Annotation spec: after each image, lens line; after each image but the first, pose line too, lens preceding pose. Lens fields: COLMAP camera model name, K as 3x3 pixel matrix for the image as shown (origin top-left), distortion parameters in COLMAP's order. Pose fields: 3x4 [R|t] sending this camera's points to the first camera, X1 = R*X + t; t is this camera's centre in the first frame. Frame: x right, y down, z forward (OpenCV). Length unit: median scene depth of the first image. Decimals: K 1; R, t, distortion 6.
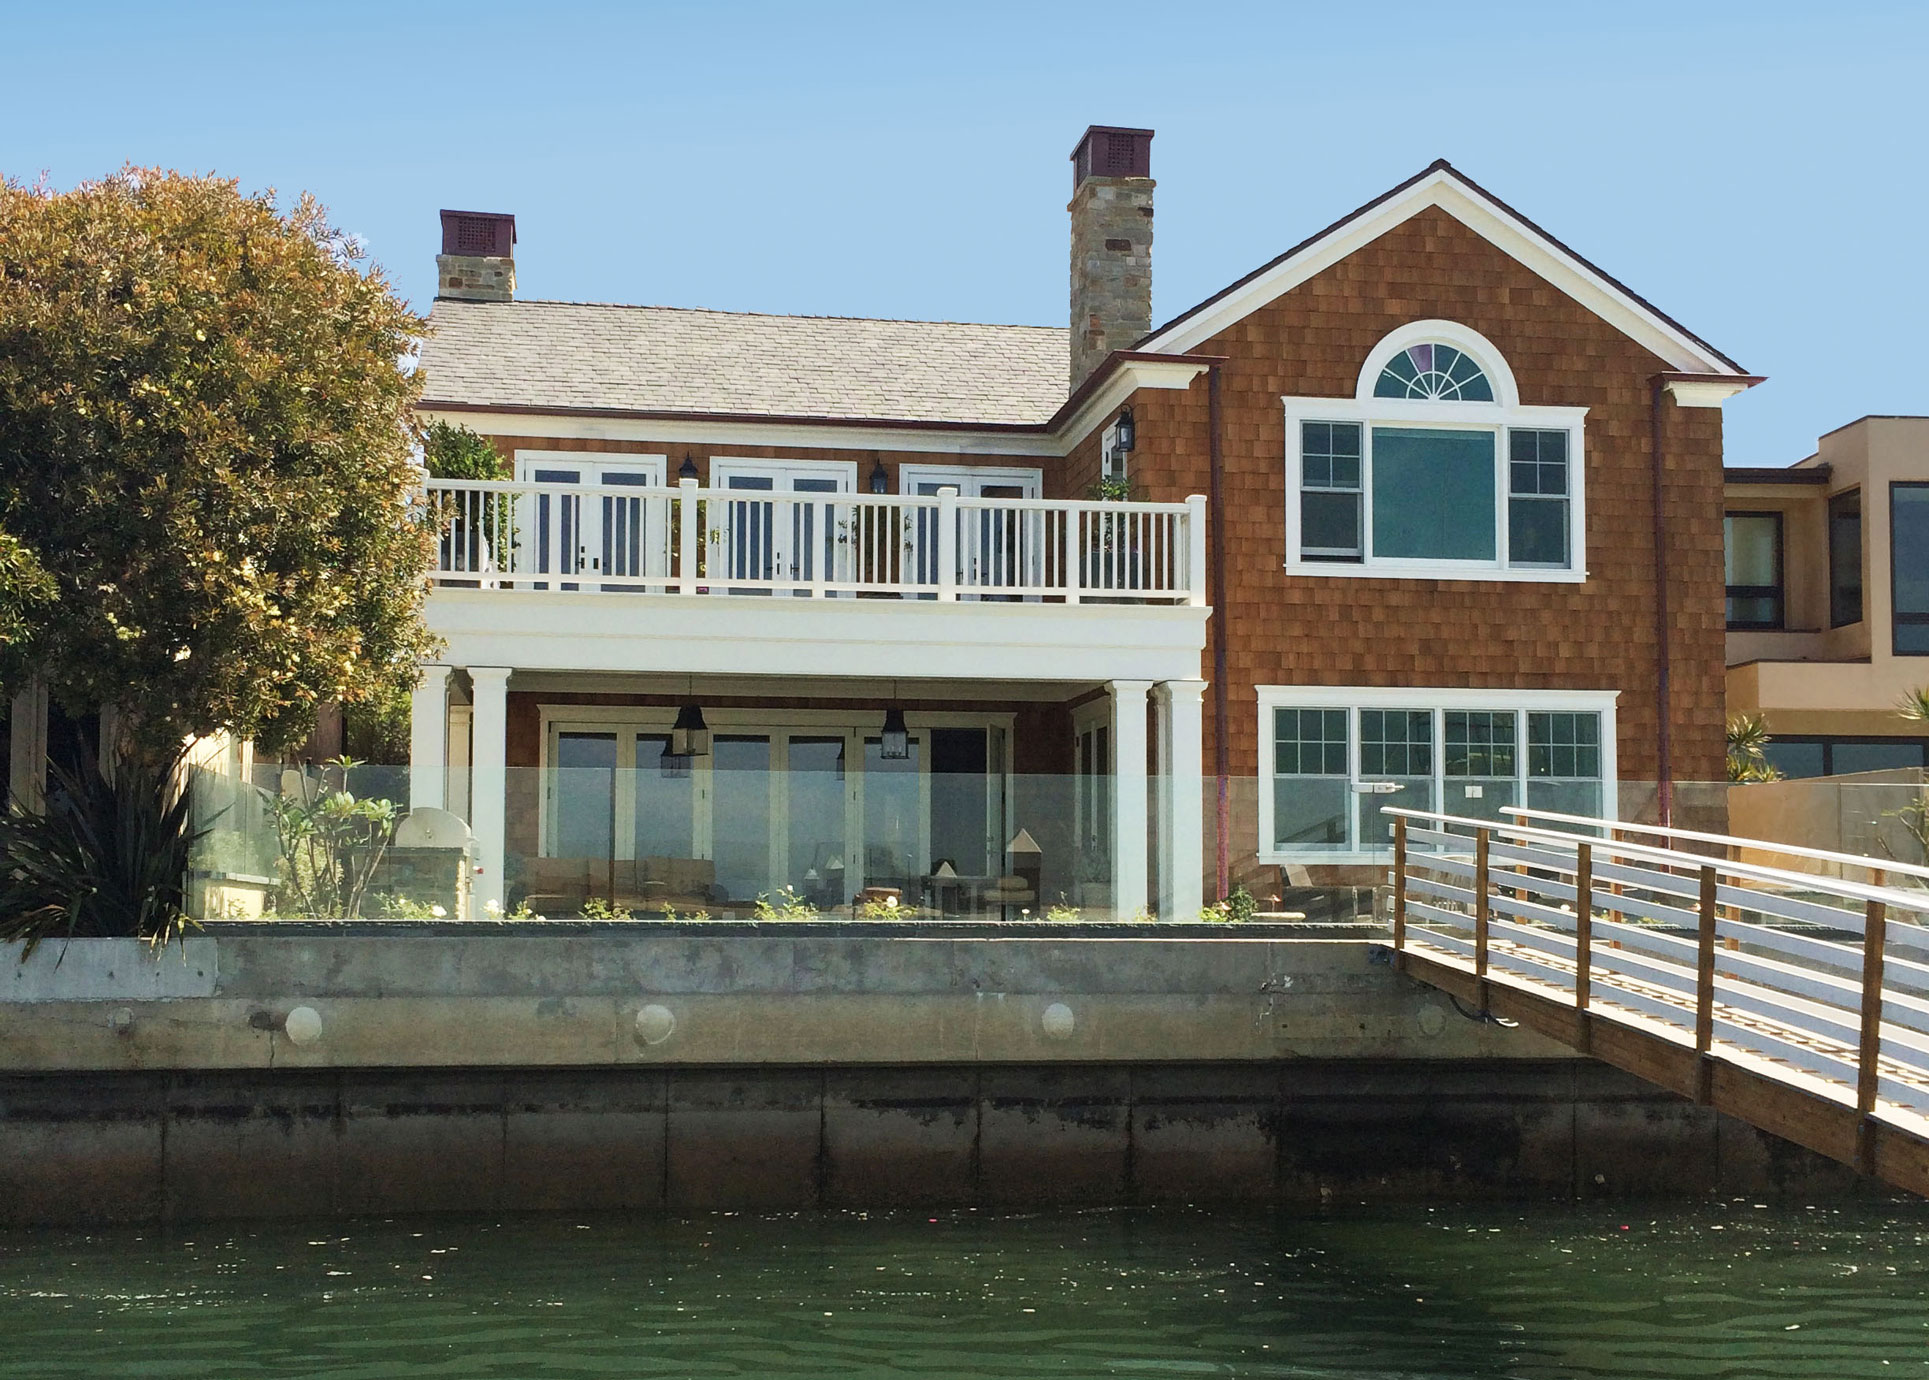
lens RADIAL K [[1748.0, 0, 951.4], [0, 1748.0, 755.0], [0, 0, 1]] dist [-0.007710, 0.225726]
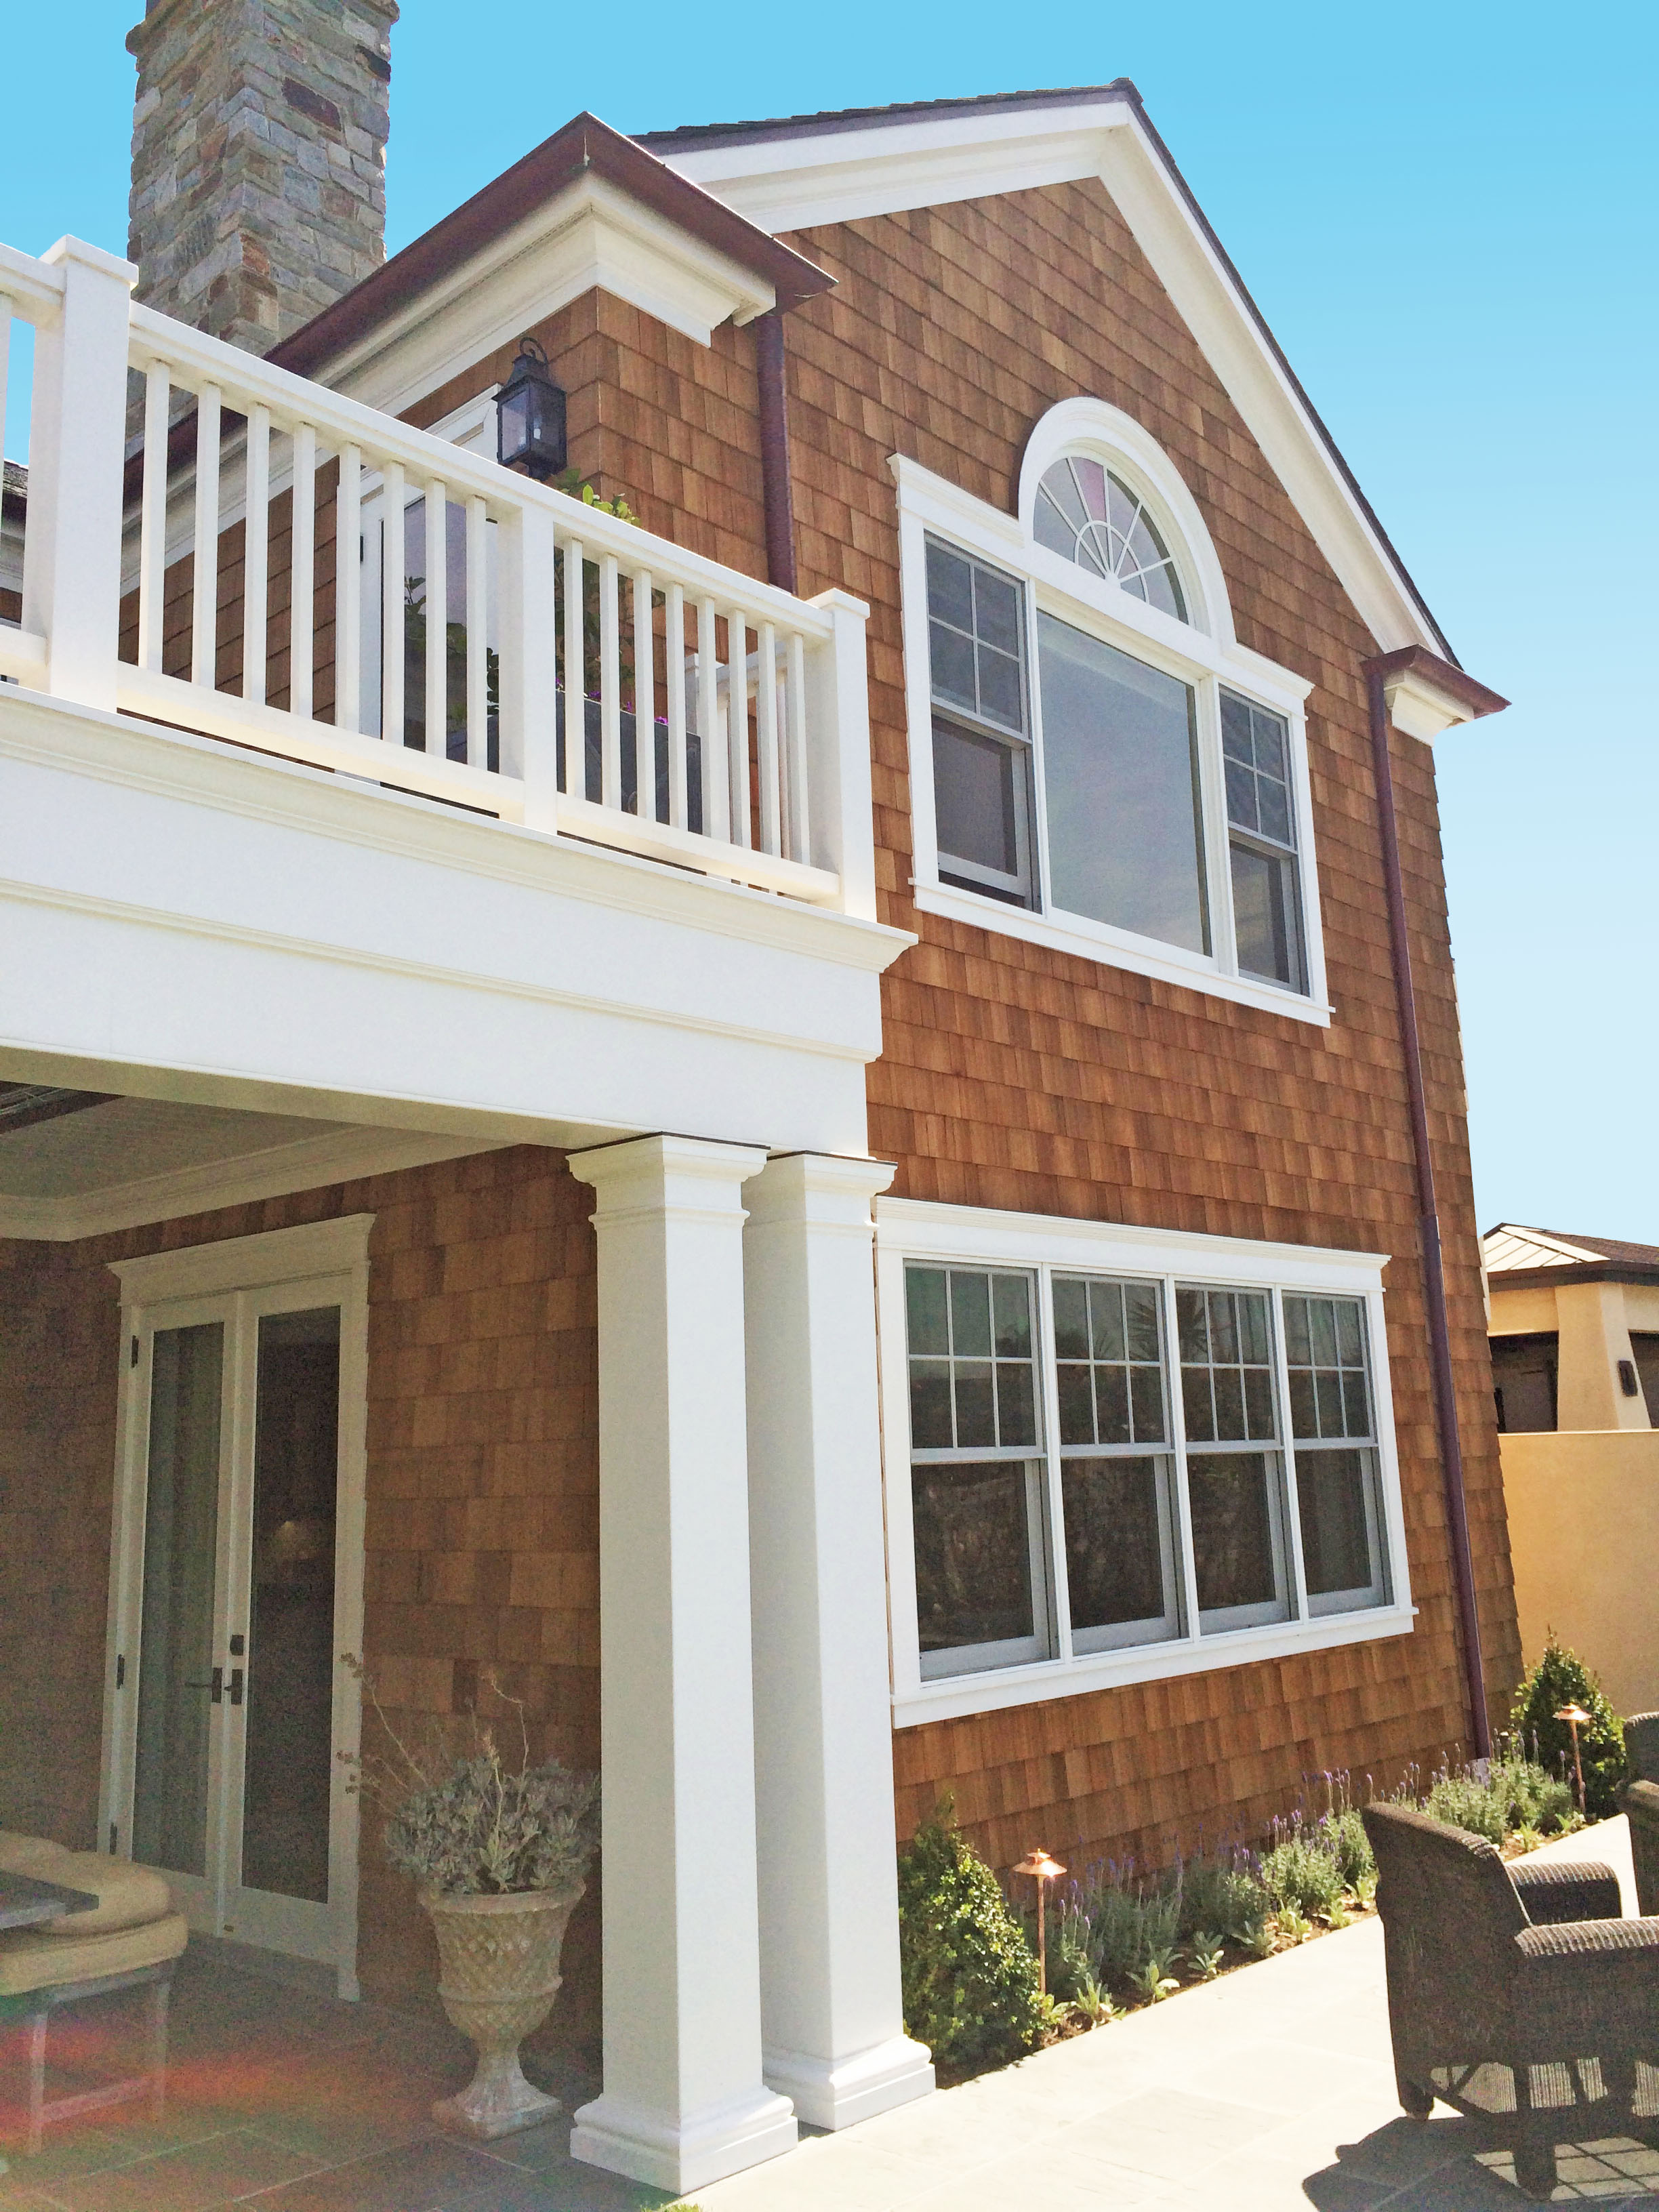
lens RADIAL K [[1881.5, 0, 829.5], [0, 1881.5, 1106.0], [0, 0, 1]] dist [0.036777, 0.002489]
pose [[0.787394, 0.083310, 0.610795, -0.063779], [0.008734, 0.989219, -0.146183, -0.002505], [-0.616389, 0.120438, 0.778177, 0.693877]]
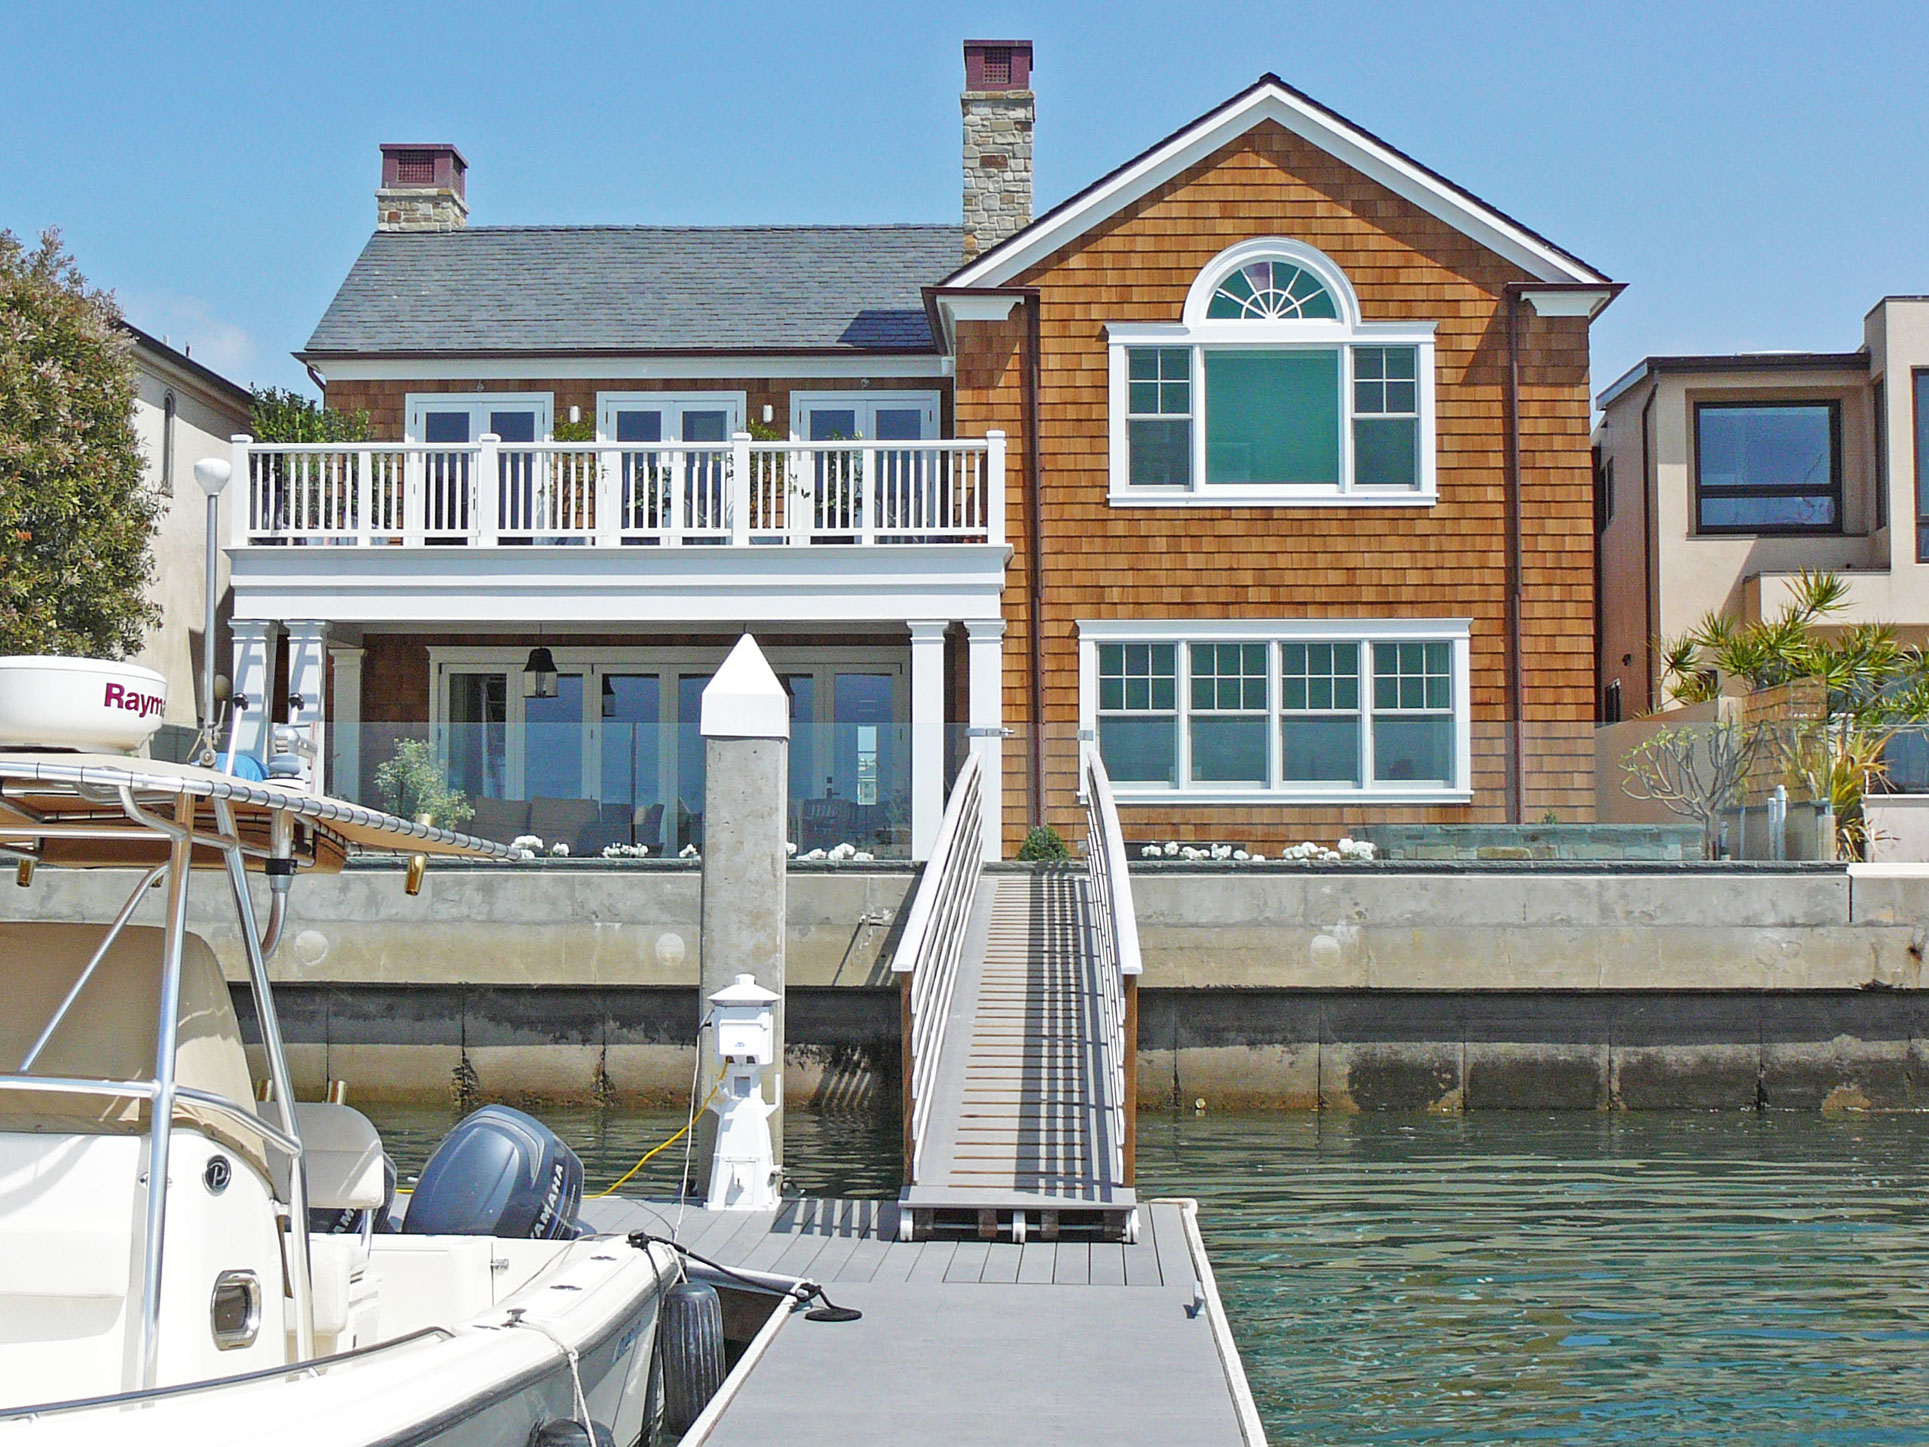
lens RADIAL K [[2095.5, 0, 964.5], [0, 2095.5, 723.5], [0, 0, 1]] dist [0.013315, -0.045358]
pose [[0.986874, -0.007313, -0.161324, 0.295848], [0.012820, 0.999369, 0.033121, -0.020528], [0.160980, -0.034754, 0.986346, -0.176857]]
